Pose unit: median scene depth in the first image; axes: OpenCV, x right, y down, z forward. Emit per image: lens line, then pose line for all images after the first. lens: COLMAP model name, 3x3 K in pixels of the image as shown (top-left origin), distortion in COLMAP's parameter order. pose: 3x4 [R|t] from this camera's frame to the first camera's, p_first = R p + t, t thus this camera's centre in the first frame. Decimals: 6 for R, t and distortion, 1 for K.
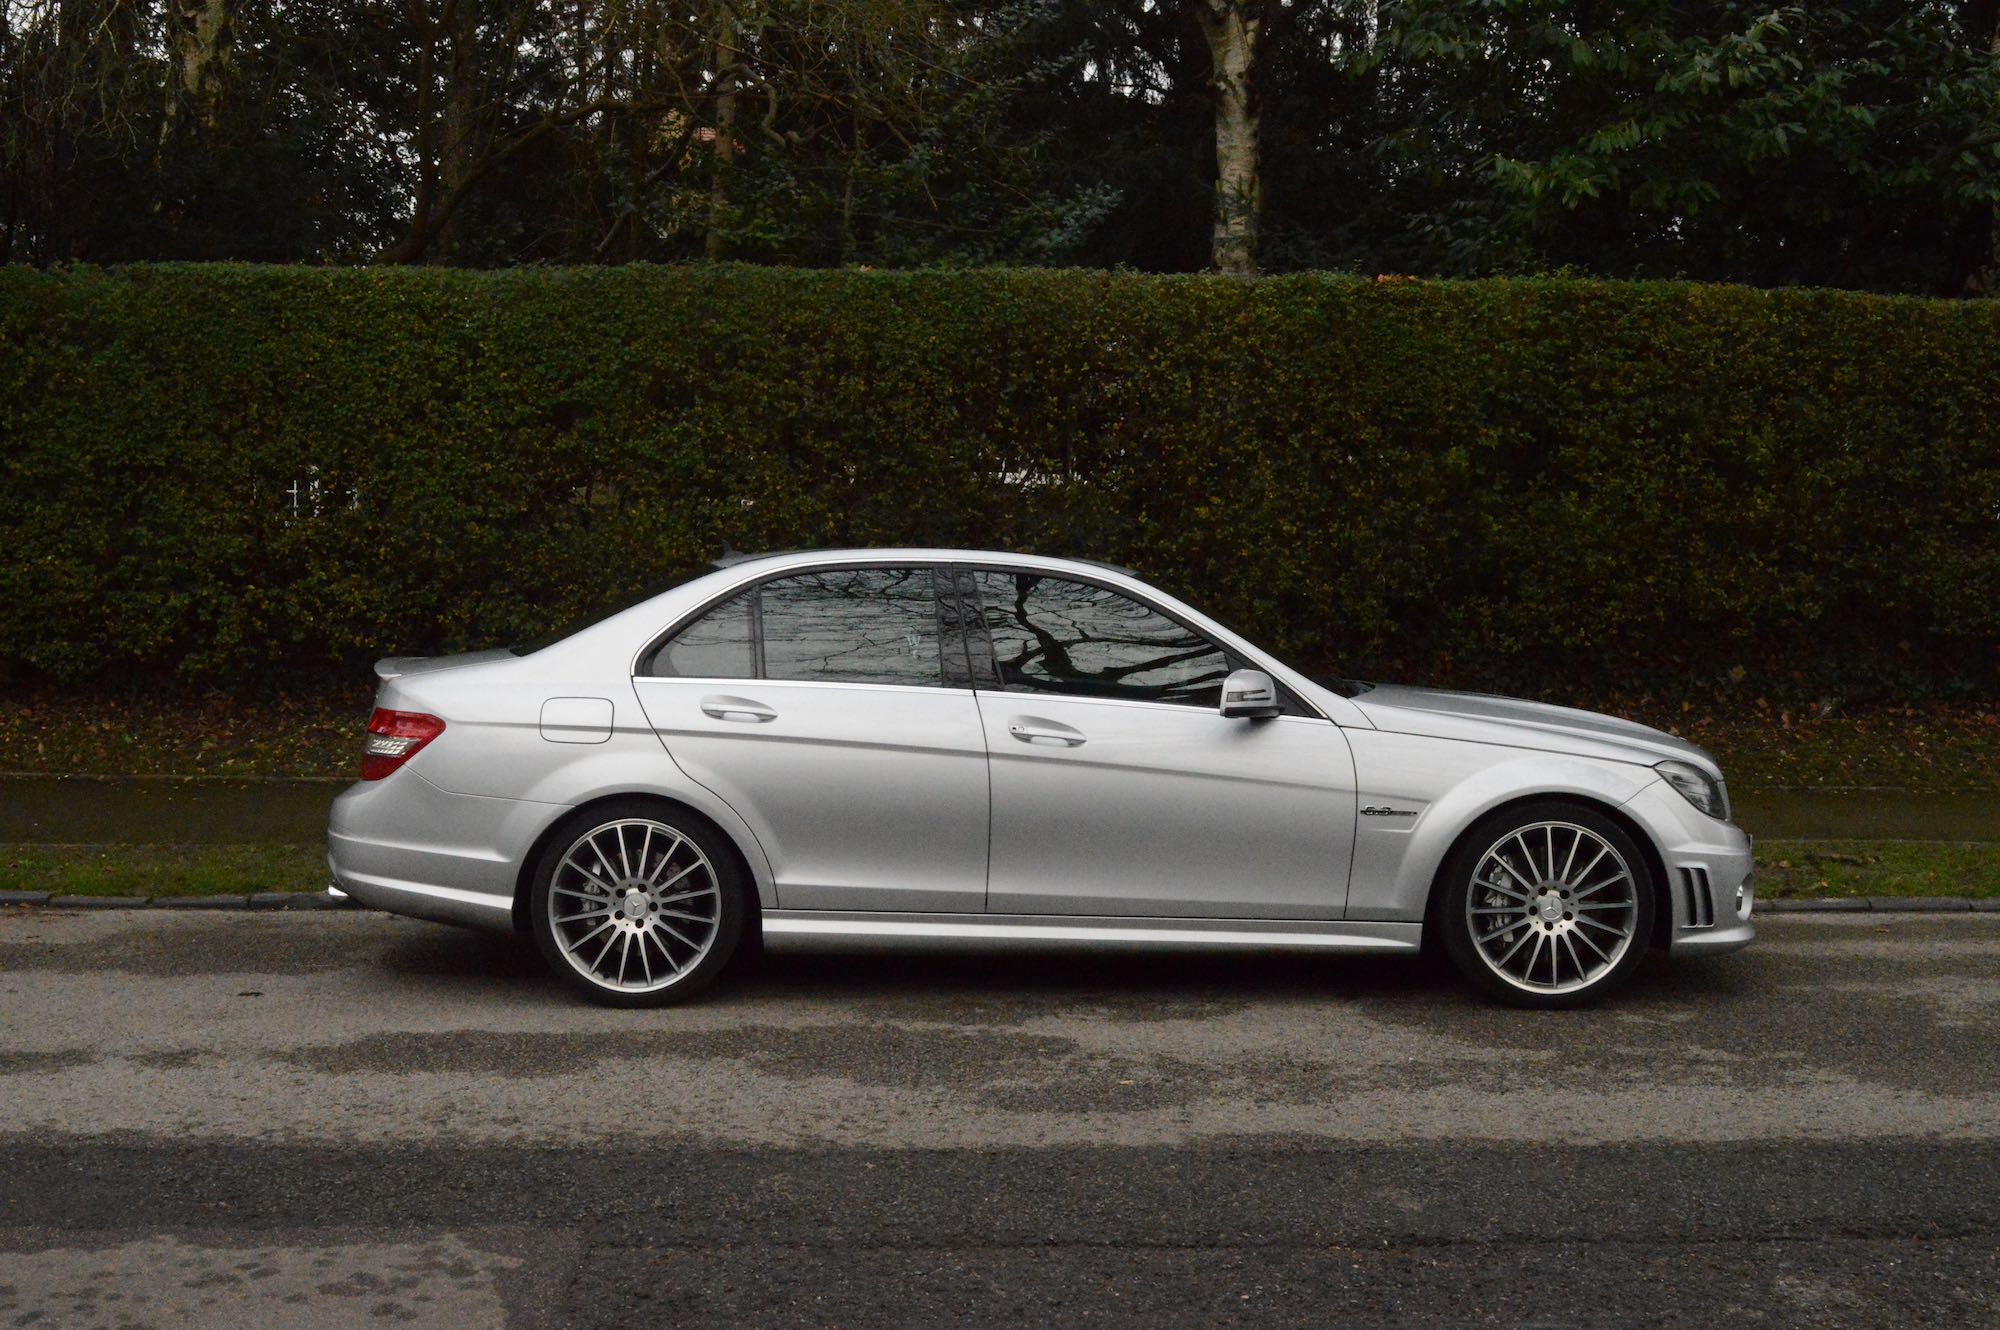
lens RADIAL K [[2149.7, 0, 998.4], [0, 2149.7, 663.0], [0, 0, 1]] dist [-0.061140, 0.000000]
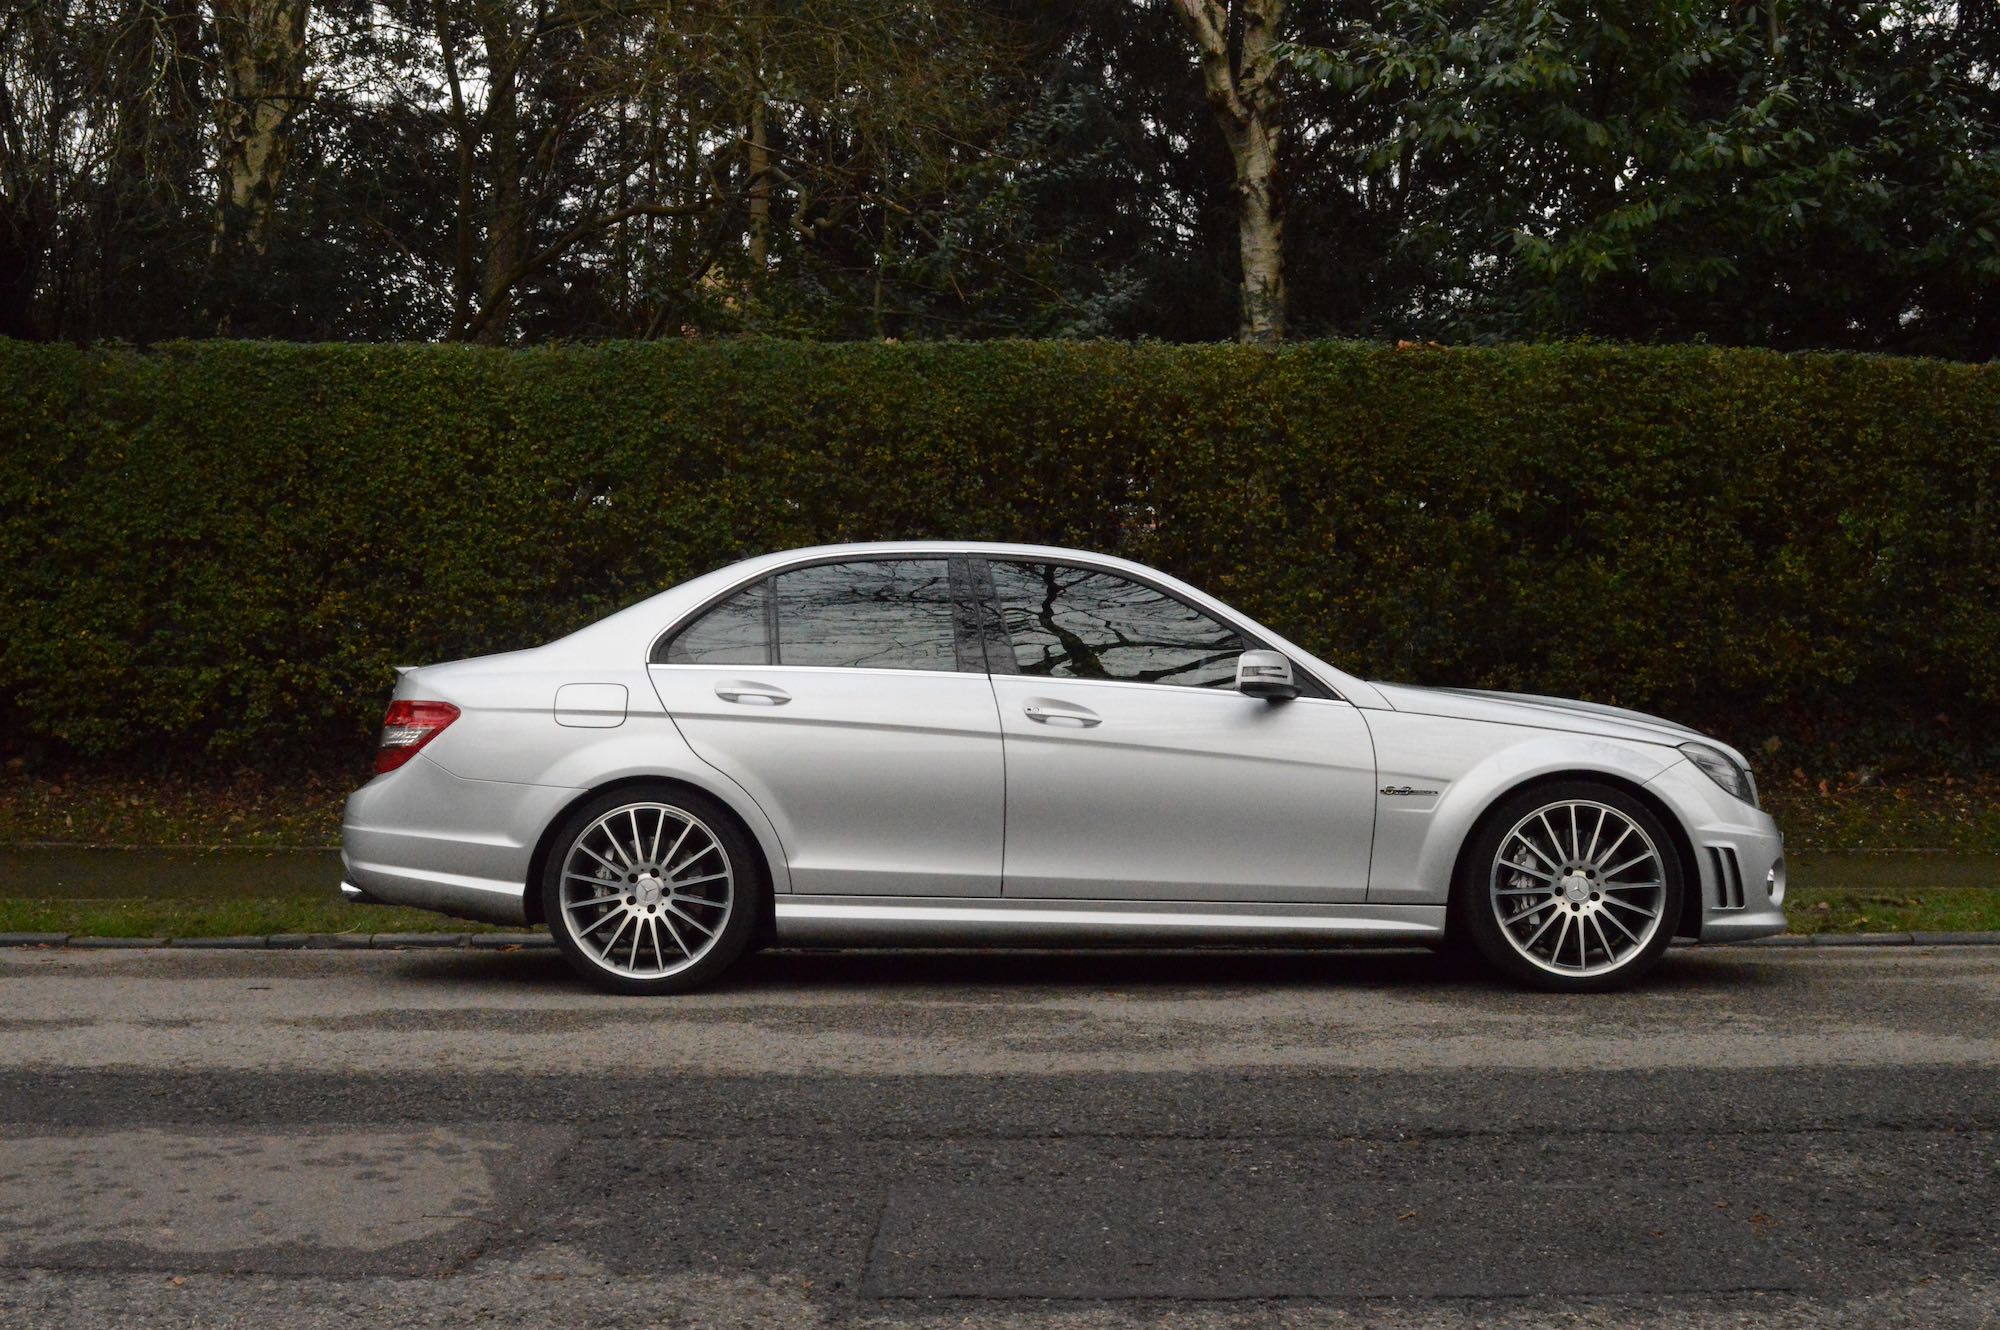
lens RADIAL K [[2149.8, 0, 1000.6], [0, 2149.8, 664.1], [0, 0, 1]] dist [-0.060414, 0.000000]
pose [[0.999780, -0.007117, -0.019709, 0.008568], [0.005260, 0.995680, -0.092705, 0.062642], [0.020283, 0.092581, 0.995499, 0.004893]]
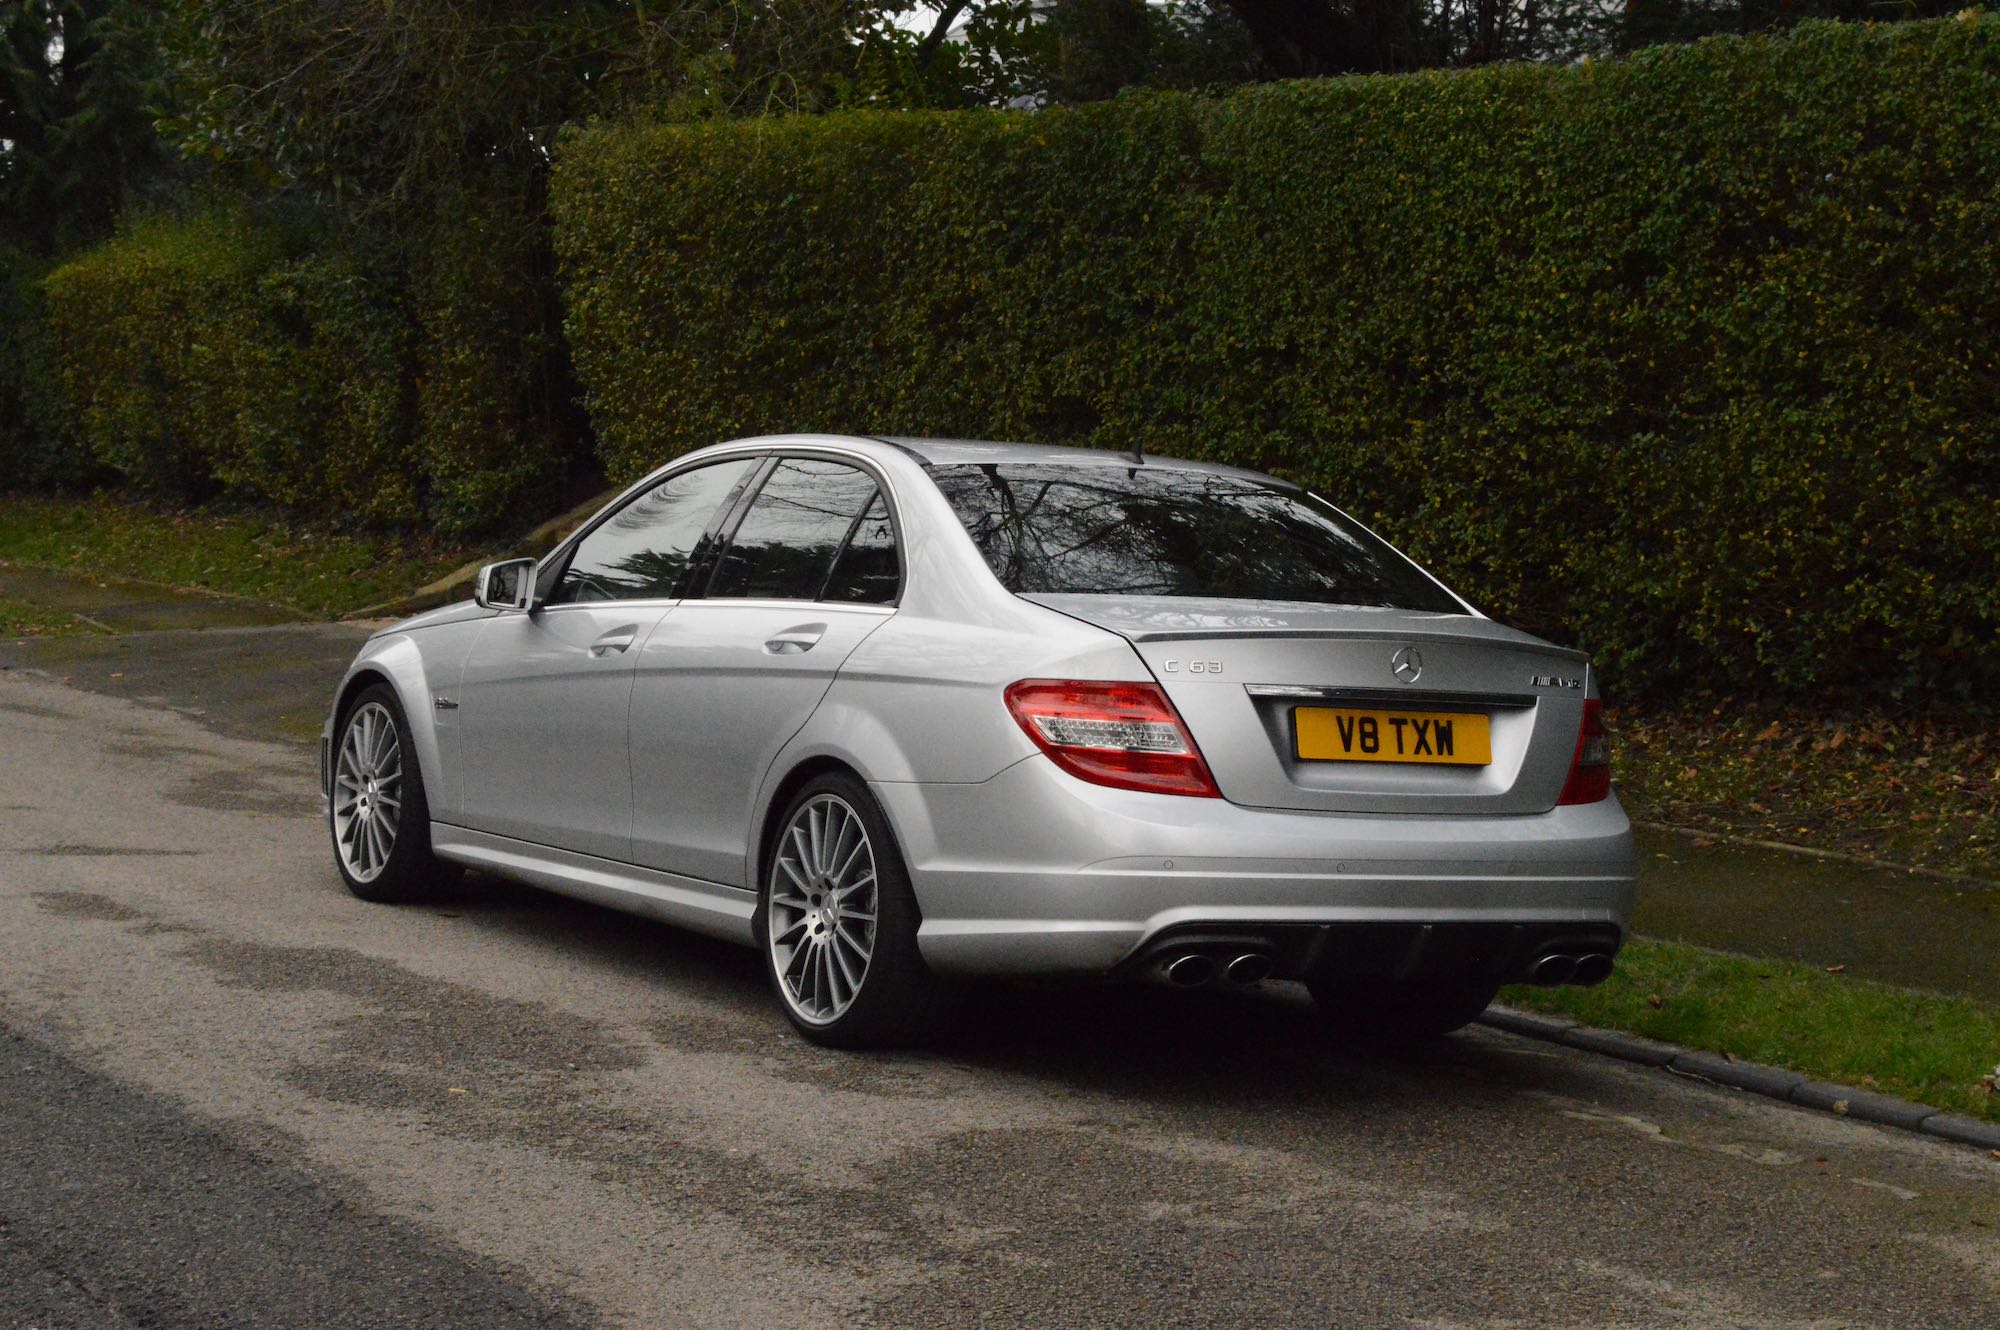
lens RADIAL K [[3787.6, 0, 996.5], [0, 3787.6, 660.4], [0, 0, 1]] dist [0.024010, 0.000000]
pose [[0.498700, 0.063546, -0.864442, 0.732595], [-0.082996, 0.996227, 0.025353, -0.008431], [0.862792, 0.059101, 0.502093, 0.243648]]
